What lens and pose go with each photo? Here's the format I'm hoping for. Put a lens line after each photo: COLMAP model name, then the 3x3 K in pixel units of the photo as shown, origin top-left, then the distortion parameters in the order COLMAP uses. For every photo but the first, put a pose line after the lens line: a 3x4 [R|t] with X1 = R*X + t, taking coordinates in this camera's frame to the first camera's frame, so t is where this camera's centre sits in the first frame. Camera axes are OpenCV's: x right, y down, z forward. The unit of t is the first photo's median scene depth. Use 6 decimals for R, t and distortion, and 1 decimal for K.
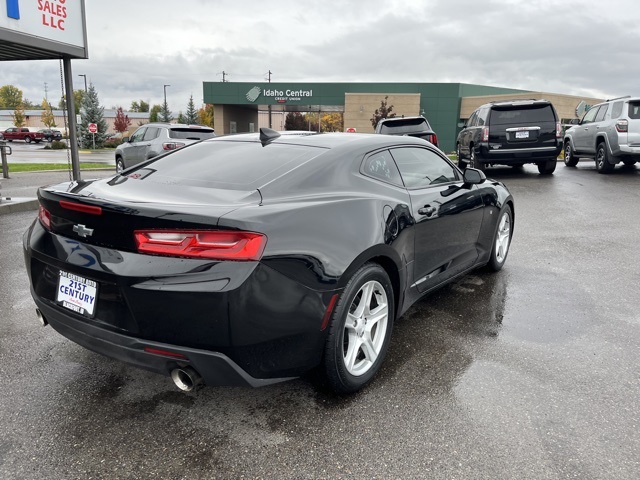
lens RADIAL K [[481.1, 0, 317.8], [0, 481.1, 238.6], [0, 0, 1]] dist [0.079792, -0.108096]
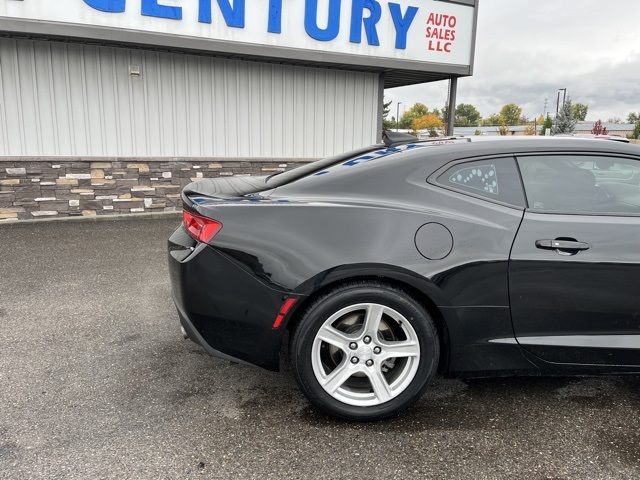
lens RADIAL K [[481.1, 0, 317.8], [0, 481.1, 238.6], [0, 0, 1]] dist [0.079792, -0.108096]
pose [[0.609709, 0.151315, -0.778048, 0.231592], [-0.173651, 0.983262, 0.055145, -0.018833], [0.773370, 0.101486, 0.625780, 0.120607]]
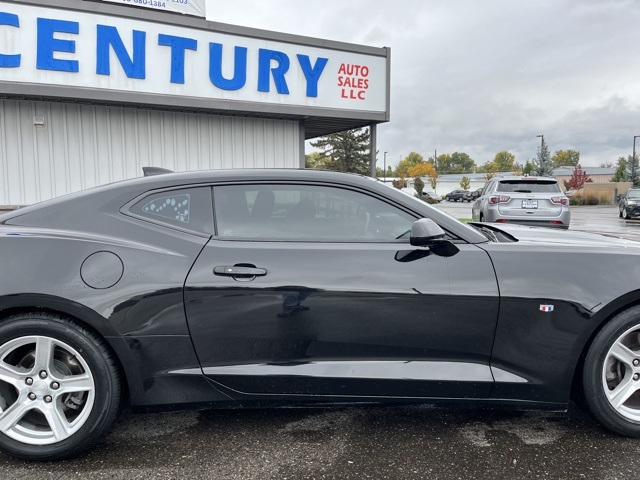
lens RADIAL K [[481.1, 0, 317.8], [0, 481.1, 238.6], [0, 0, 1]] dist [0.079792, -0.108096]
pose [[0.610195, 0.062028, -0.789819, 0.349463], [-0.154910, 0.987028, -0.042165, -0.038642], [0.776959, 0.148080, 0.611888, 0.272385]]
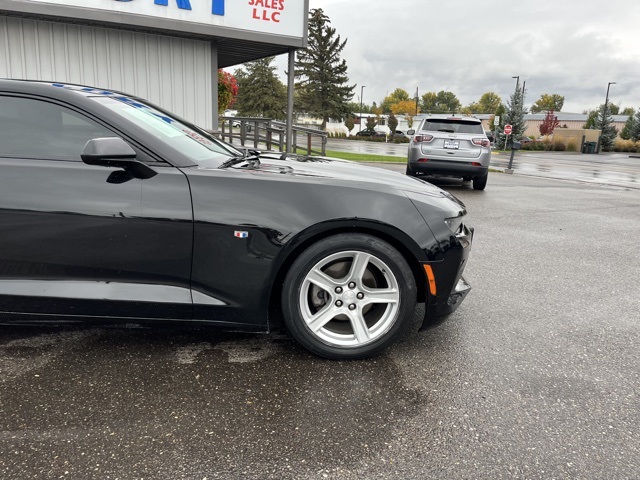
lens RADIAL K [[481.1, 0, 317.8], [0, 481.1, 238.6], [0, 0, 1]] dist [0.079792, -0.108096]
pose [[0.637653, 0.190579, -0.746377, 0.454215], [-0.197916, 0.976920, 0.080360, -0.061237], [0.744465, 0.096478, 0.660654, 0.407323]]
